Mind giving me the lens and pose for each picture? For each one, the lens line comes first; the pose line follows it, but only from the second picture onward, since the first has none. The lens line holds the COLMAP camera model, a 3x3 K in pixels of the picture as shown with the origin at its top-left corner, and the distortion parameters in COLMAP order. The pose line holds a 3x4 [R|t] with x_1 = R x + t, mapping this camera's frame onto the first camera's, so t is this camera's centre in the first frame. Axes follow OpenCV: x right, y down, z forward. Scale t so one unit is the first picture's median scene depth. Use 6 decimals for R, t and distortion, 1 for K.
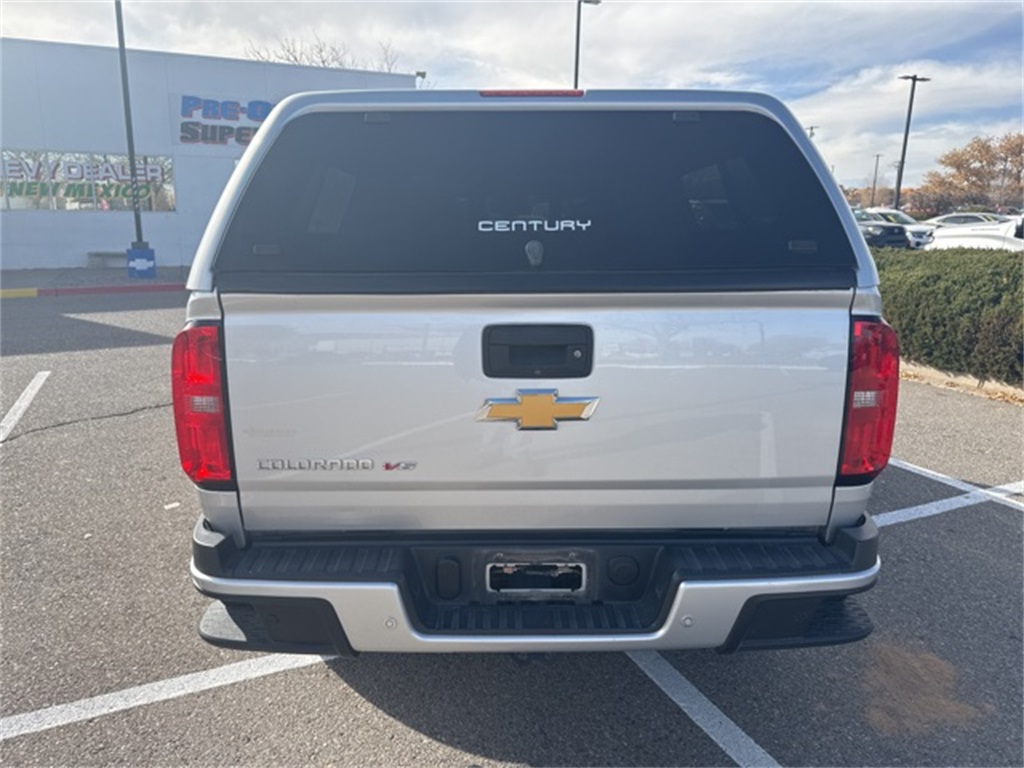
lens RADIAL K [[755.8, 0, 513.8], [0, 755.8, 382.5], [0, 0, 1]] dist [0.036216, -0.036007]
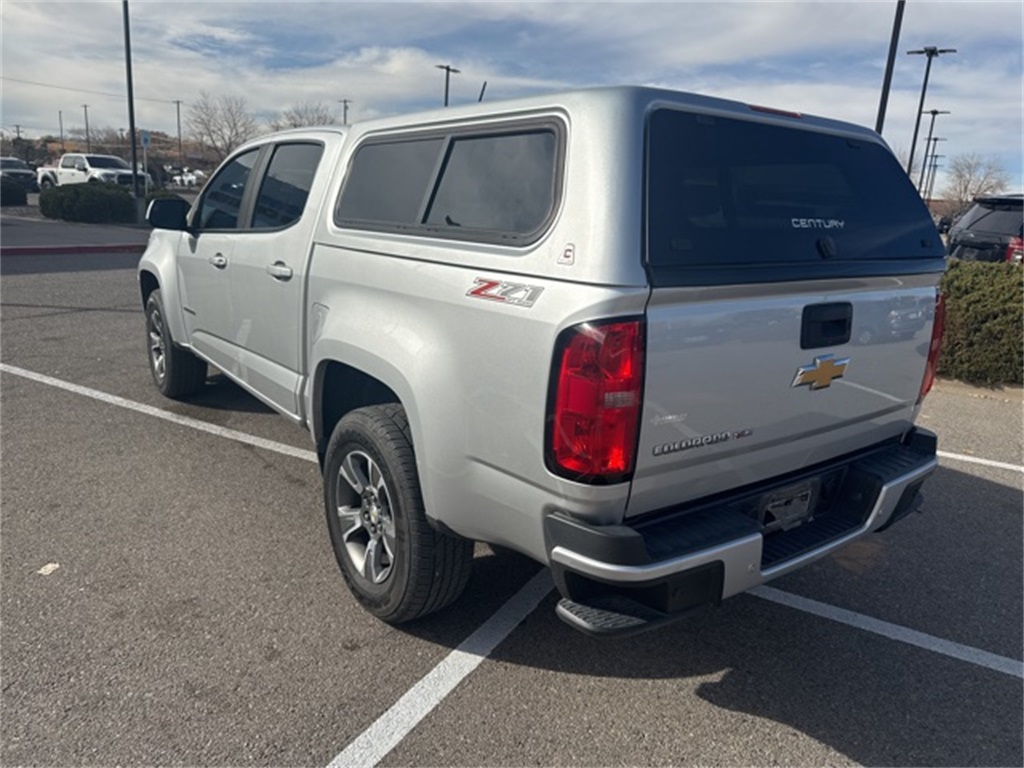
lens RADIAL K [[755.8, 0, 512.9], [0, 755.8, 388.7], [0, 0, 1]] dist [0.036216, -0.036007]
pose [[0.812922, -0.107644, 0.572337, -0.906447], [0.079016, 0.994068, 0.074732, -0.058431], [-0.576987, -0.015527, 0.816606, 0.222998]]
